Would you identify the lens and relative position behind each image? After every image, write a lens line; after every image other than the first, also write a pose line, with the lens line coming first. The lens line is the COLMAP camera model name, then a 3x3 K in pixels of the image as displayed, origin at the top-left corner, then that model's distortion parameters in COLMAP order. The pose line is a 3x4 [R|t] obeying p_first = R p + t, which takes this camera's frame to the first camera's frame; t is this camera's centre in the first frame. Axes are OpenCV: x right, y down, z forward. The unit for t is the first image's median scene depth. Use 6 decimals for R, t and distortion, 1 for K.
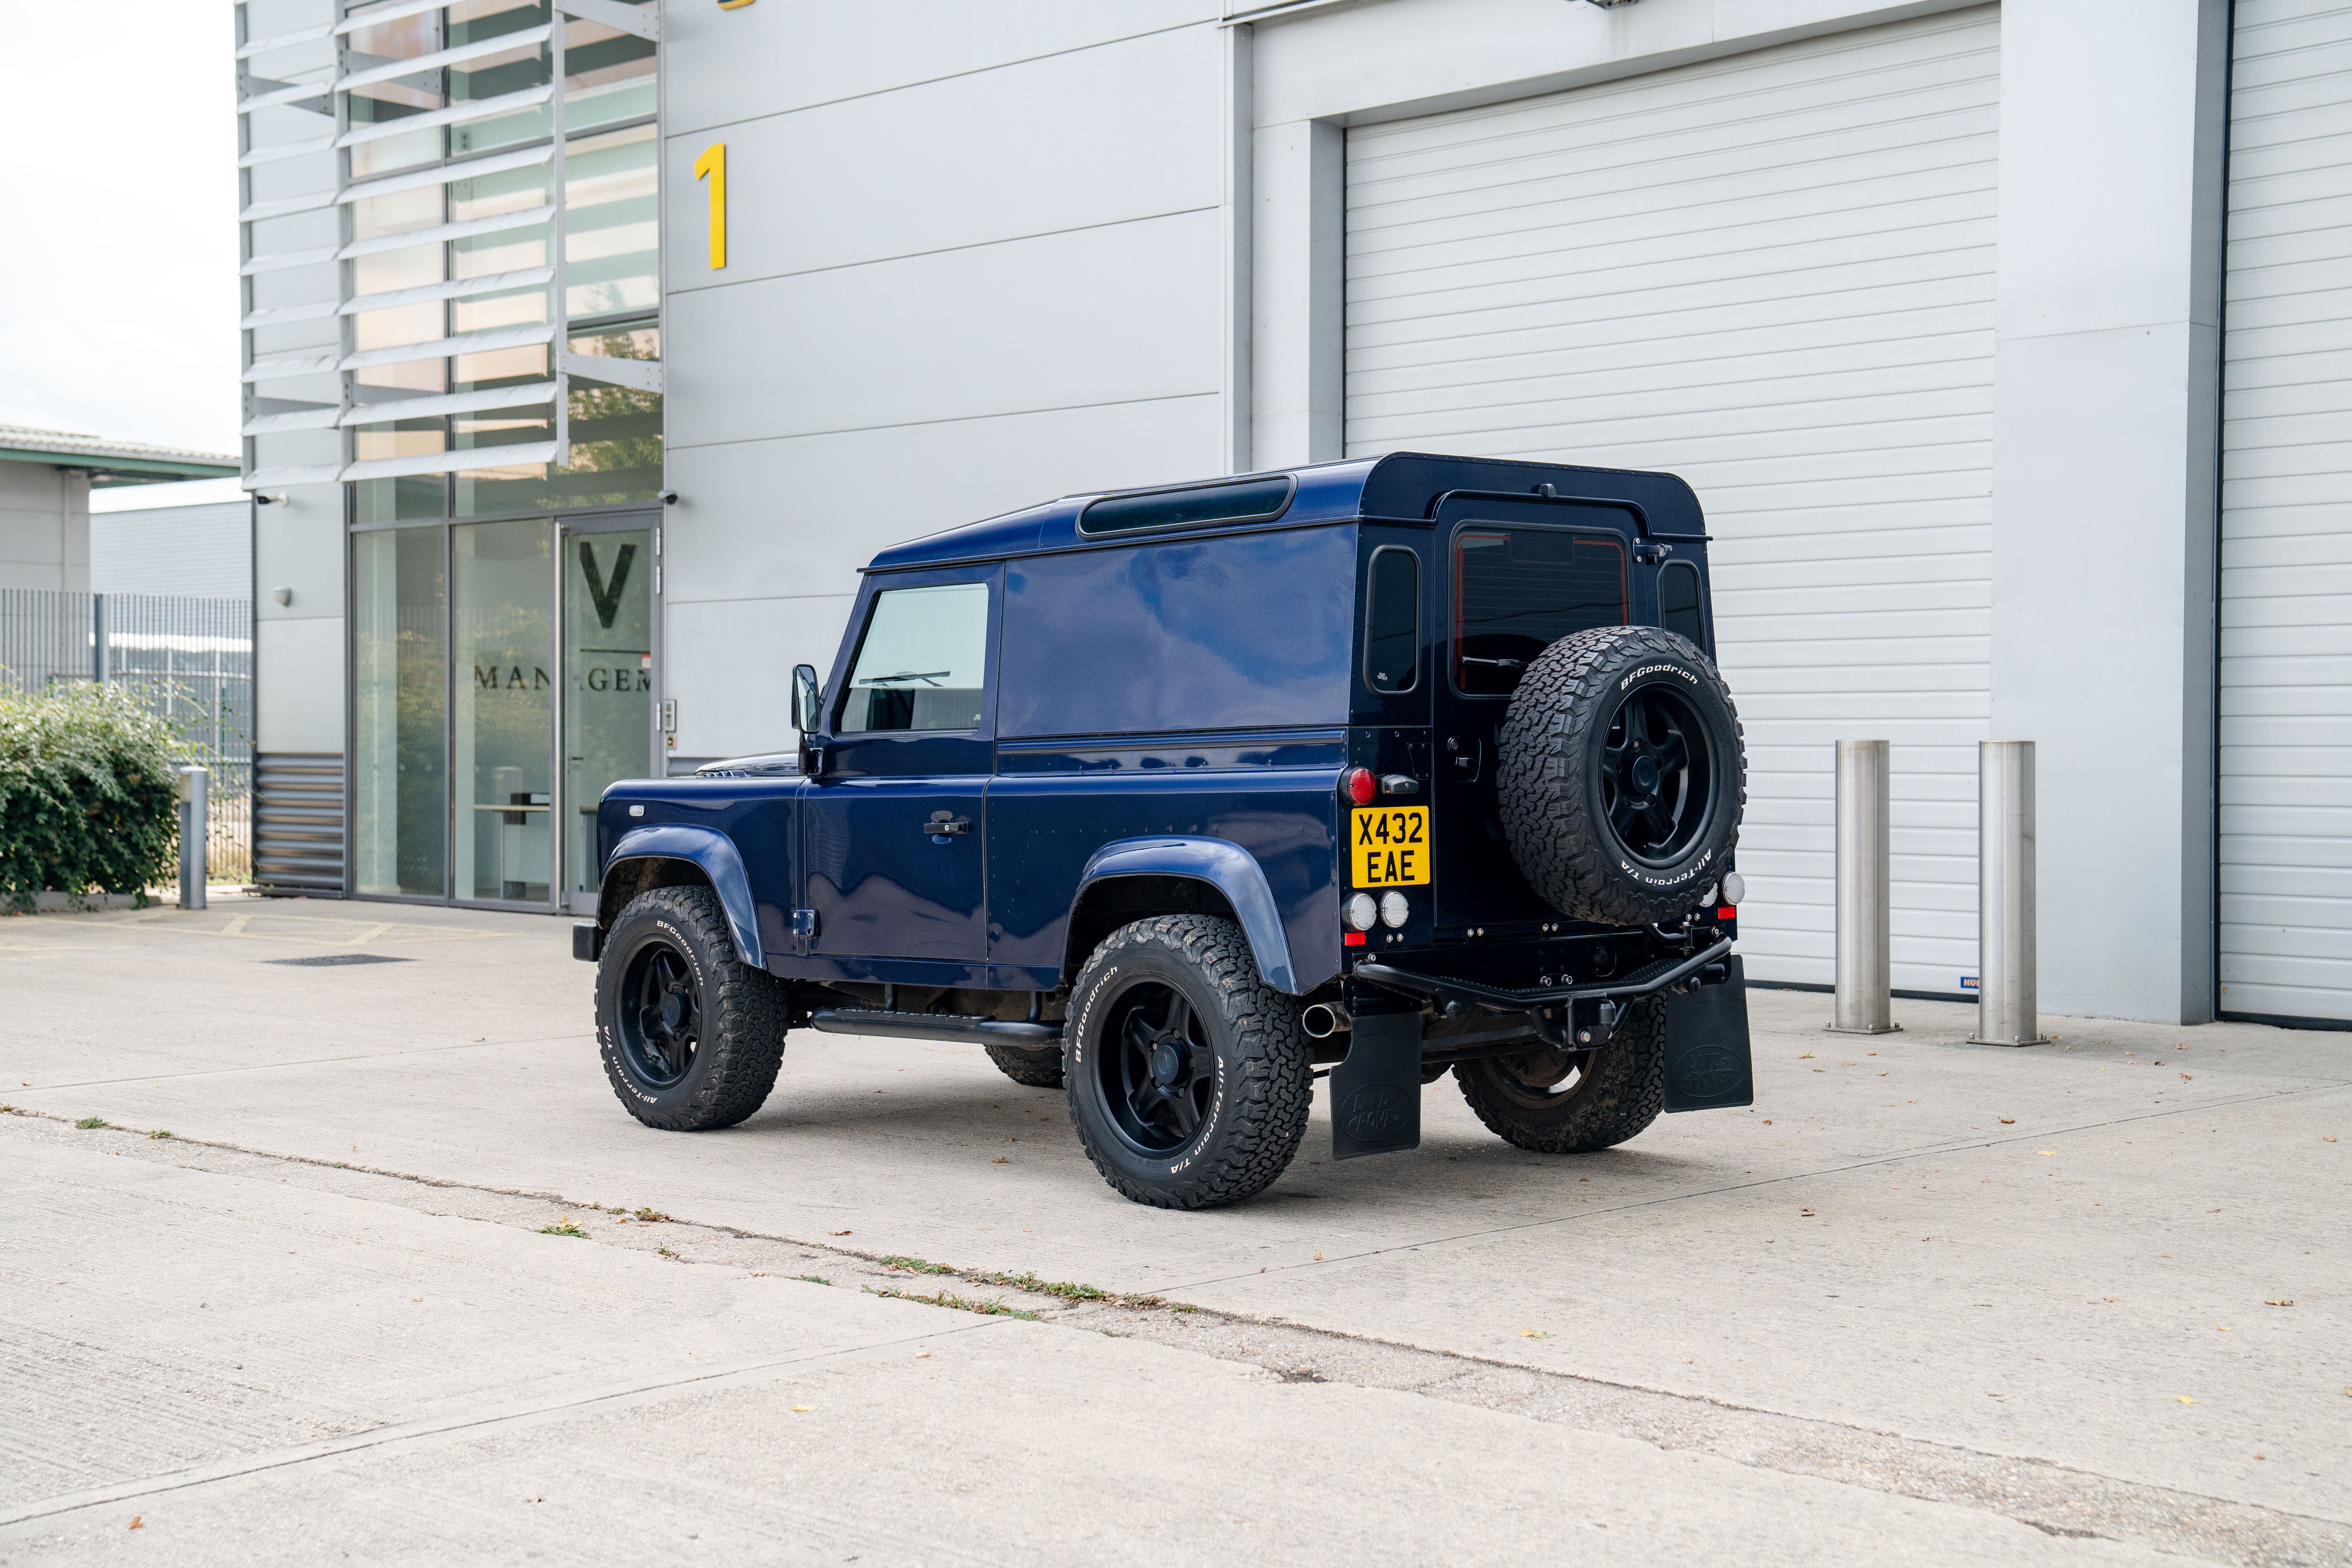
lens RADIAL K [[3291.5, 0, 1176.3], [0, 3291.5, 776.5], [0, 0, 1]] dist [0.178609, 0.000000]
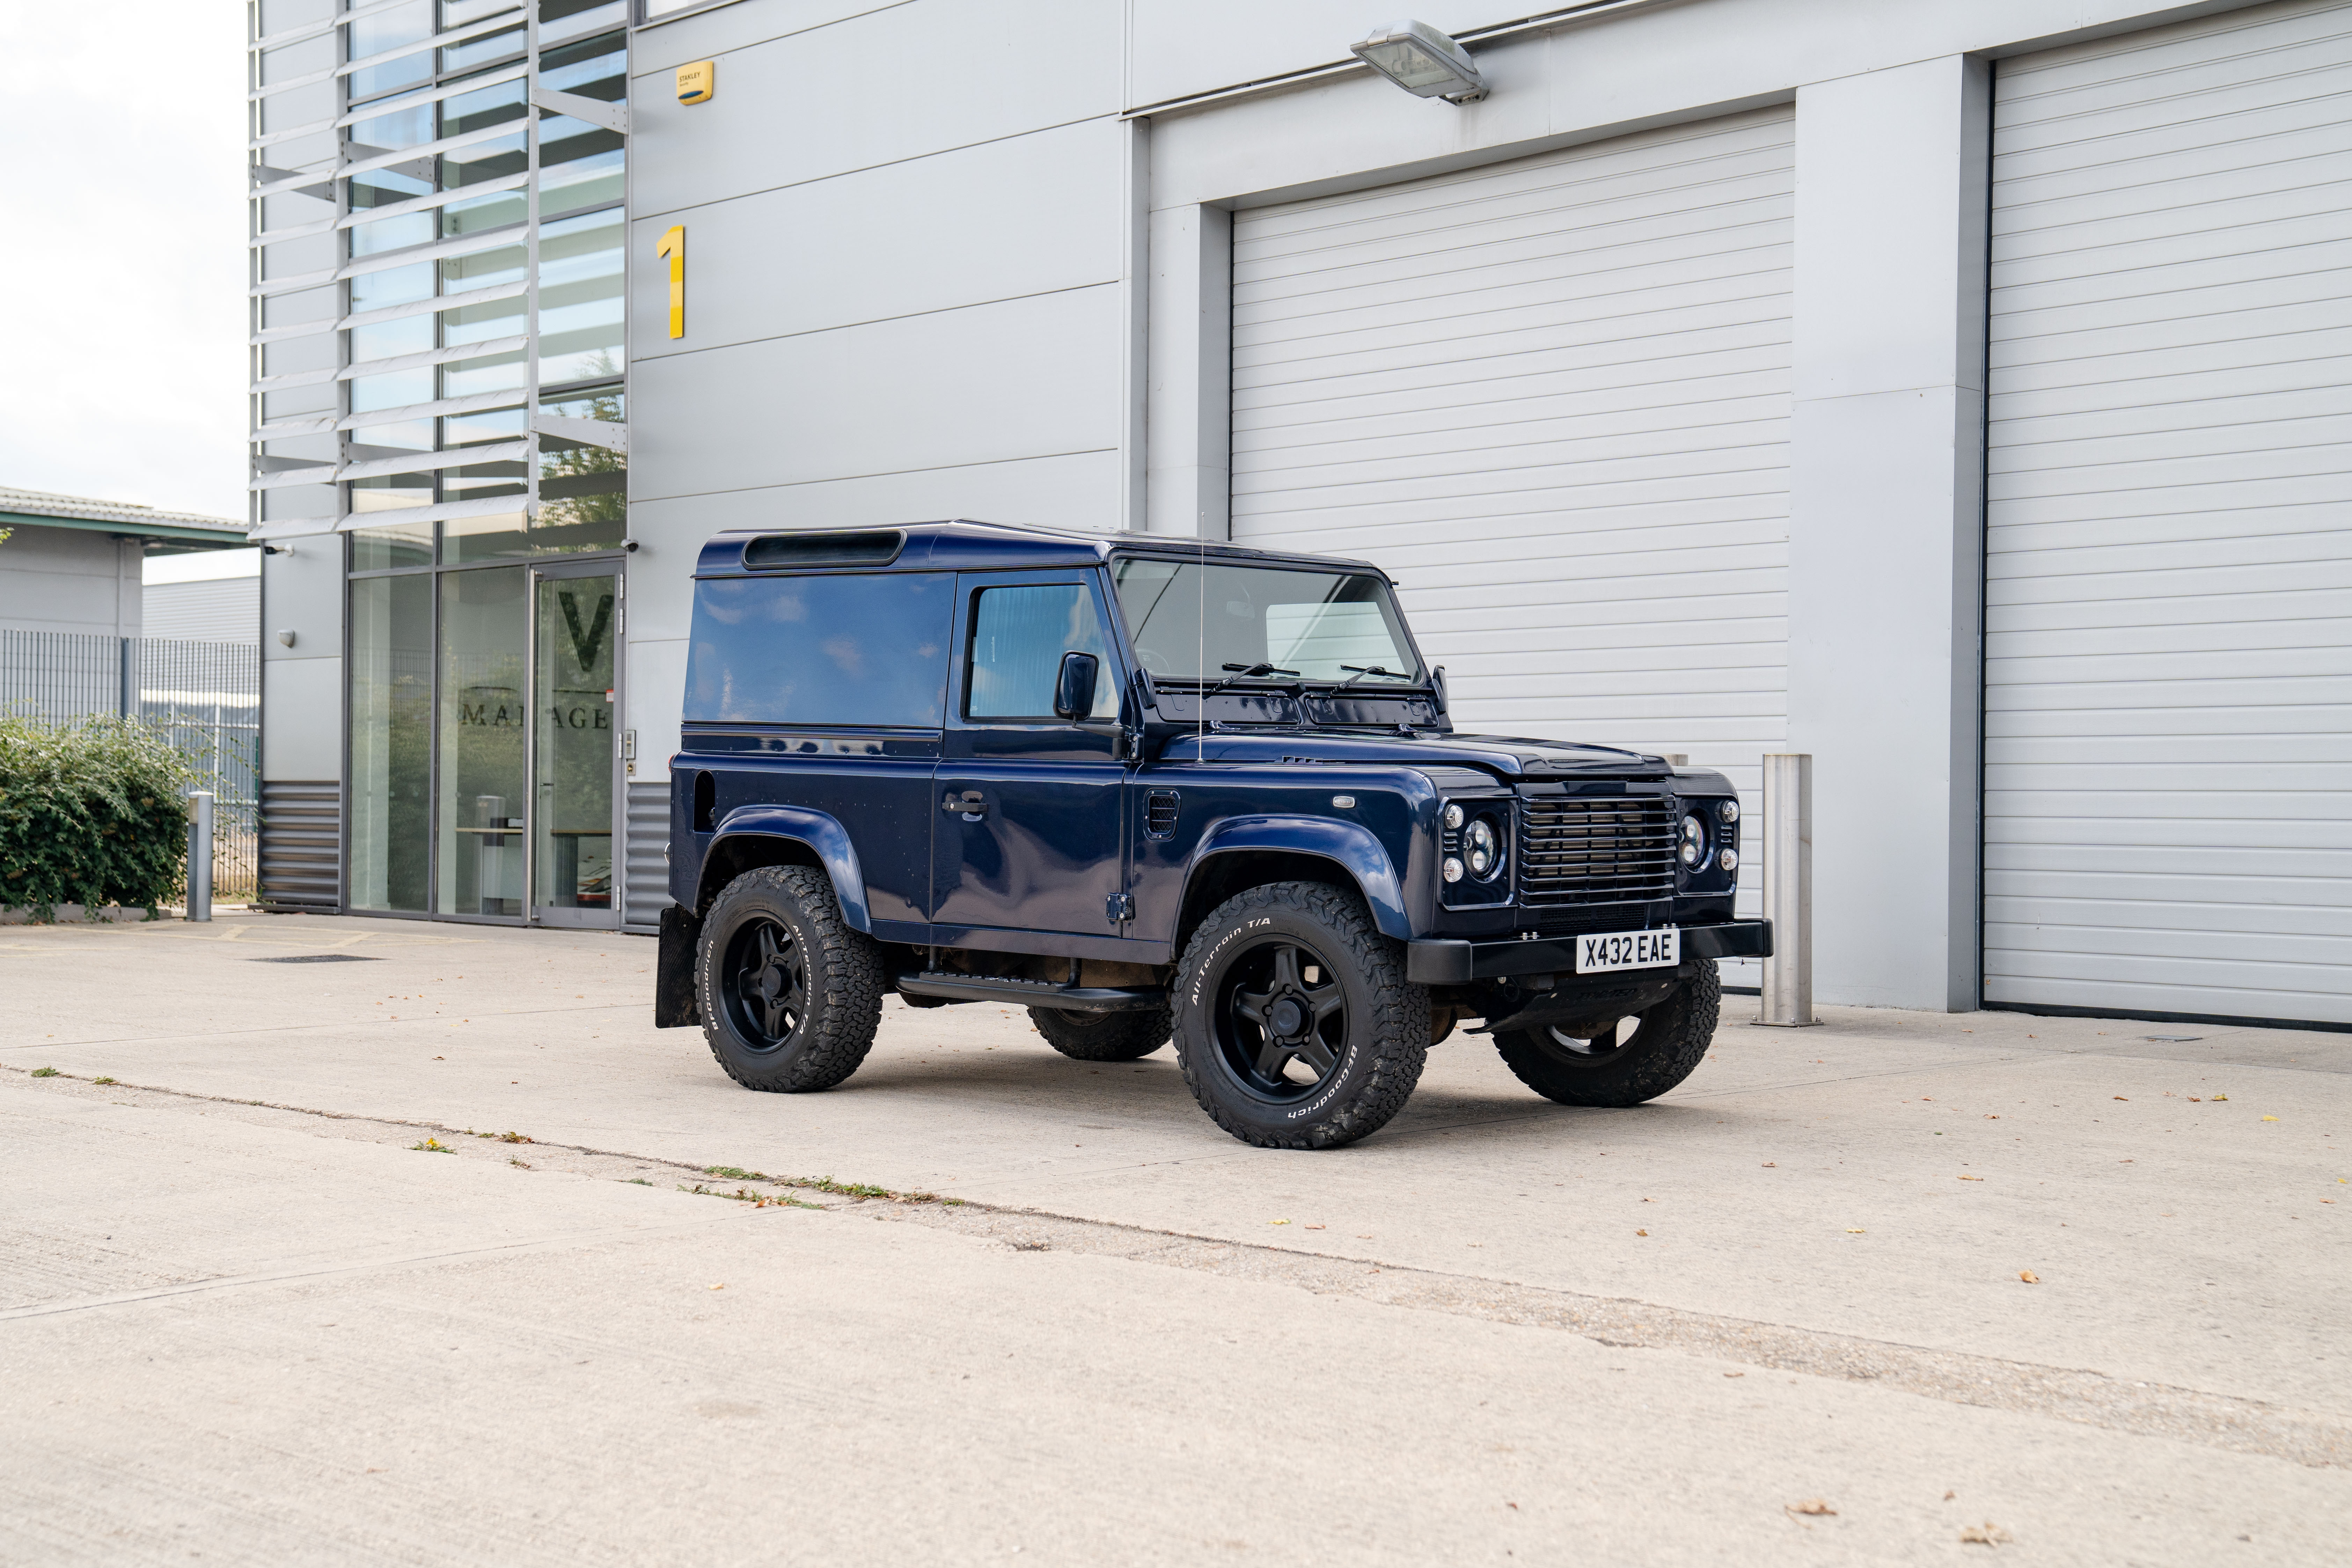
lens RADIAL K [[3076.3, 0, 1184.9], [0, 3076.3, 788.8], [0, 0, 1]] dist [0.137429, 0.000000]
pose [[0.999973, 0.007164, 0.001907, 0.043996], [-0.007128, 0.999812, -0.018009, 0.020400], [-0.002036, 0.017995, 0.999836, -0.037985]]
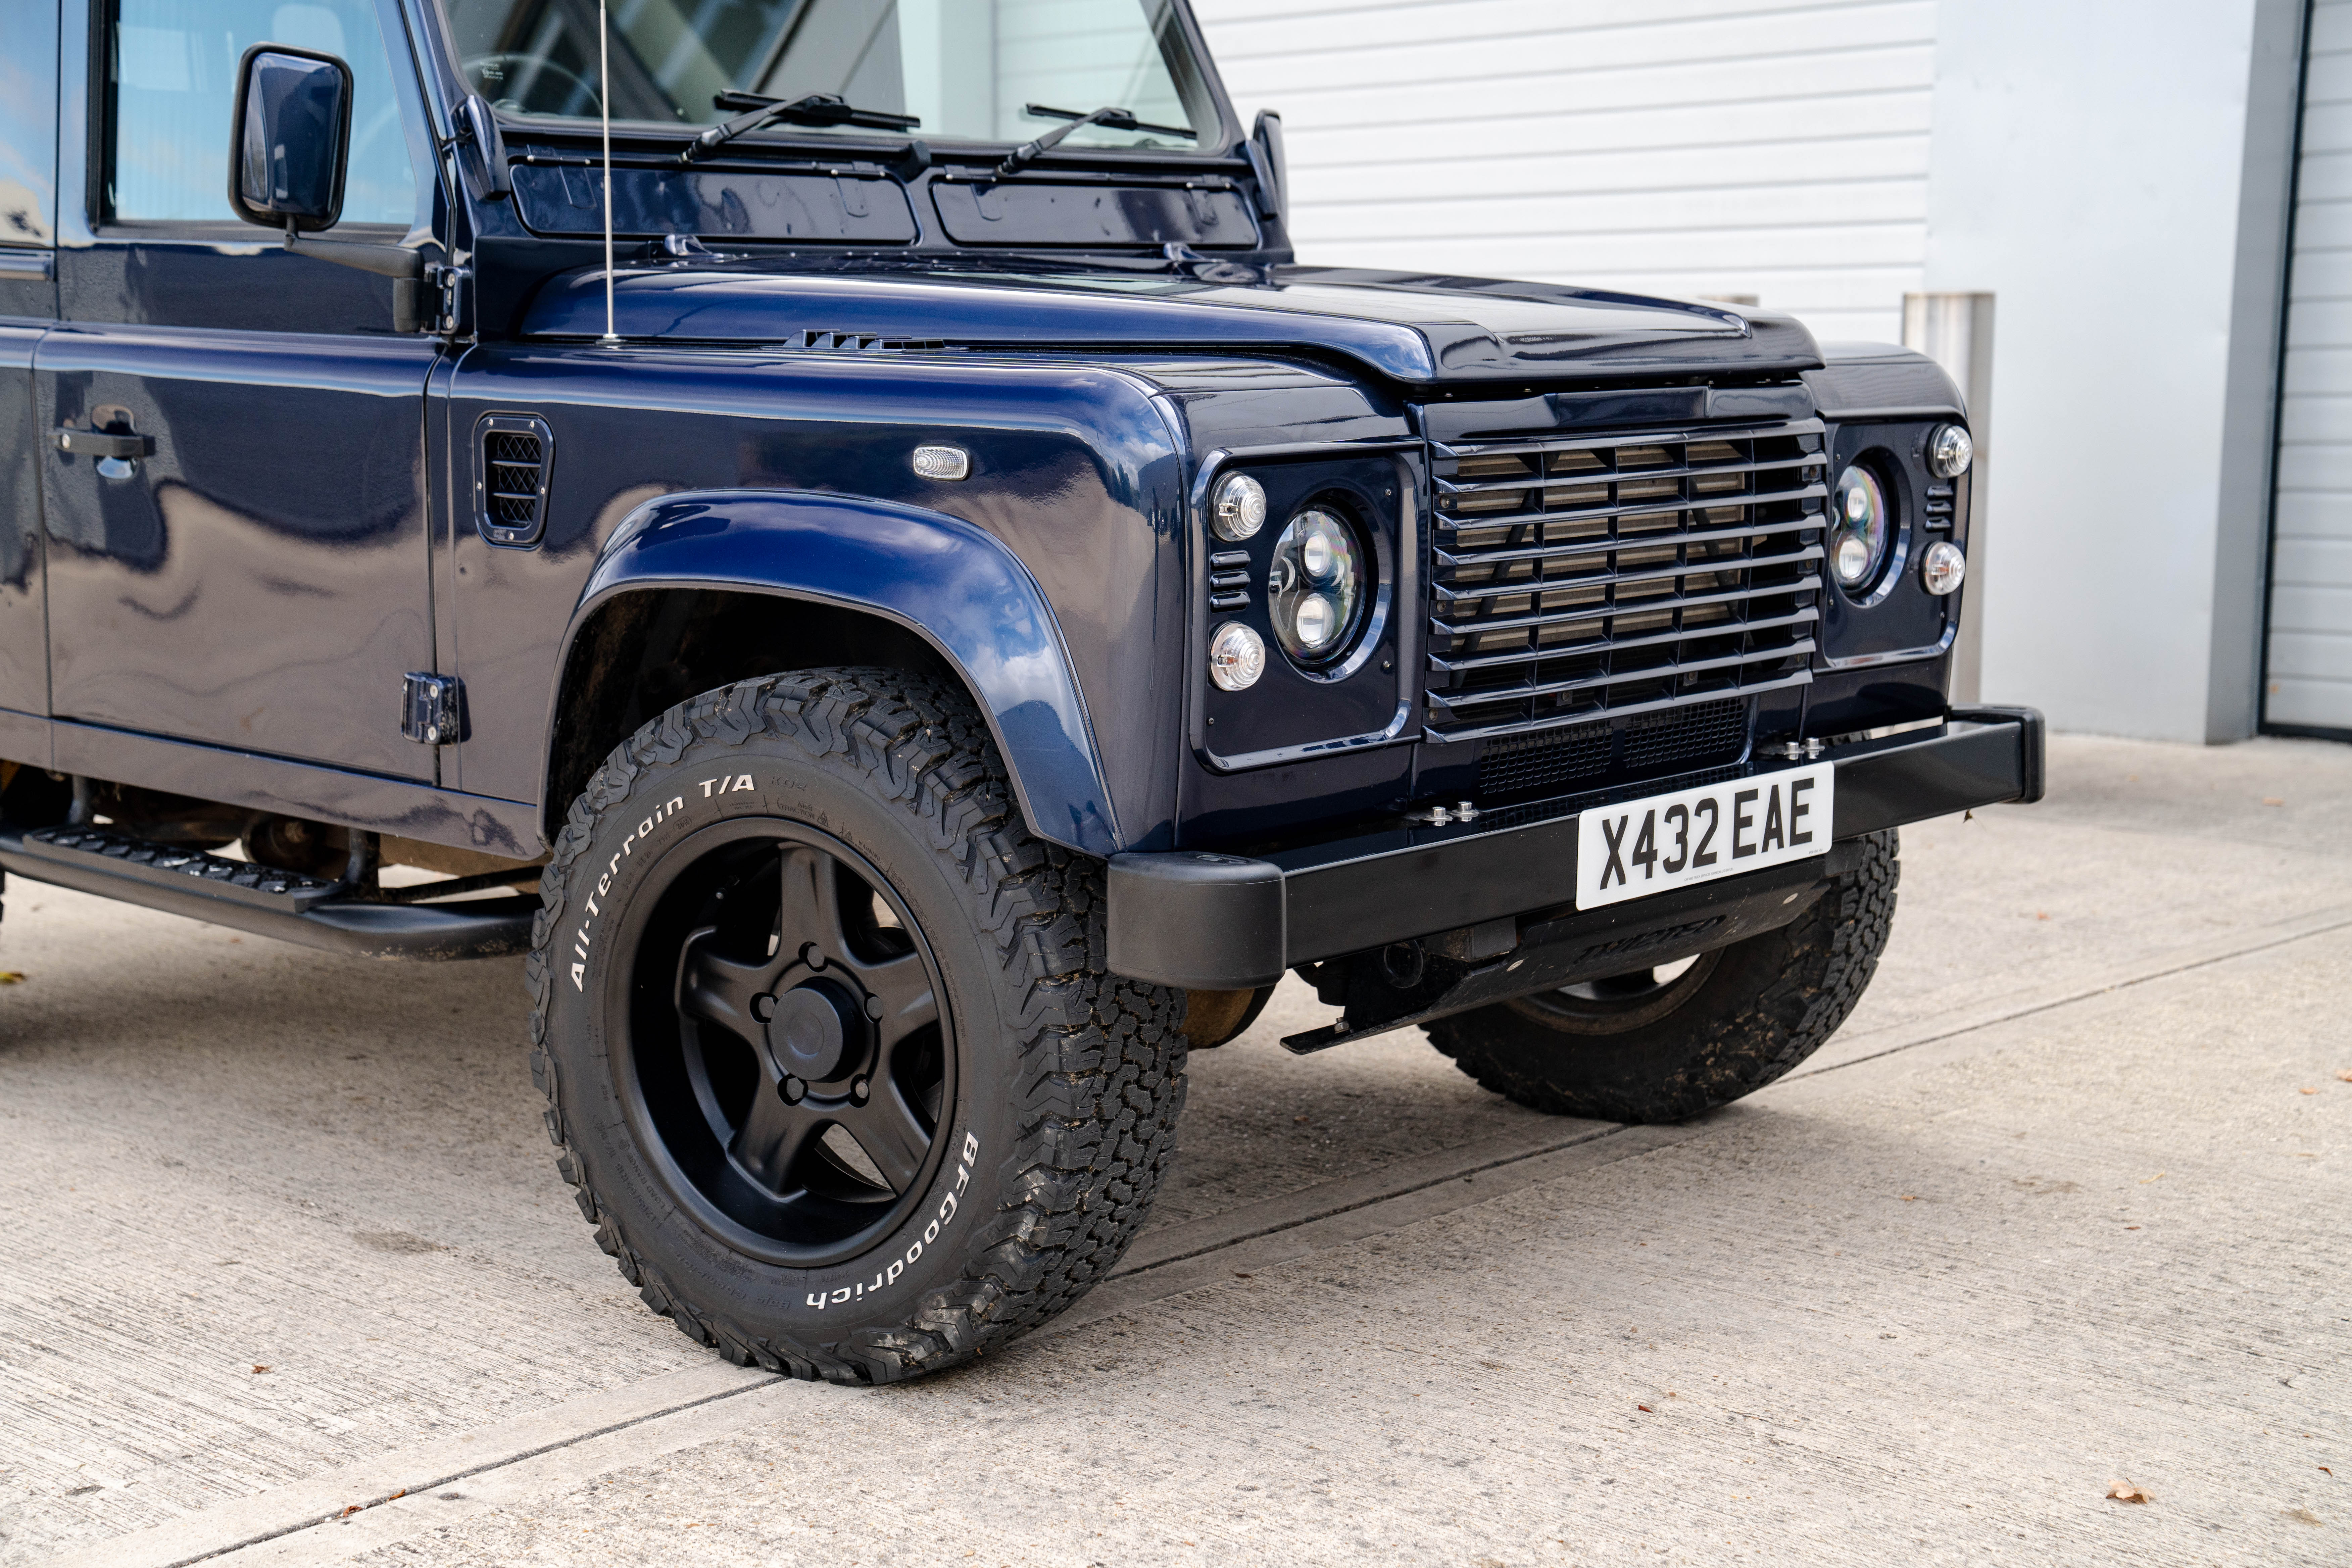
lens RADIAL K [[3167.8, 0, 1160.3], [0, 3167.8, 730.6], [0, 0, 1]] dist [0.212913, 0.000000]
pose [[0.999913, -0.000966, 0.013166, 0.150502], [-0.000491, 0.993910, 0.110193, -0.013855], [-0.013192, -0.110190, 0.993823, 0.858475]]
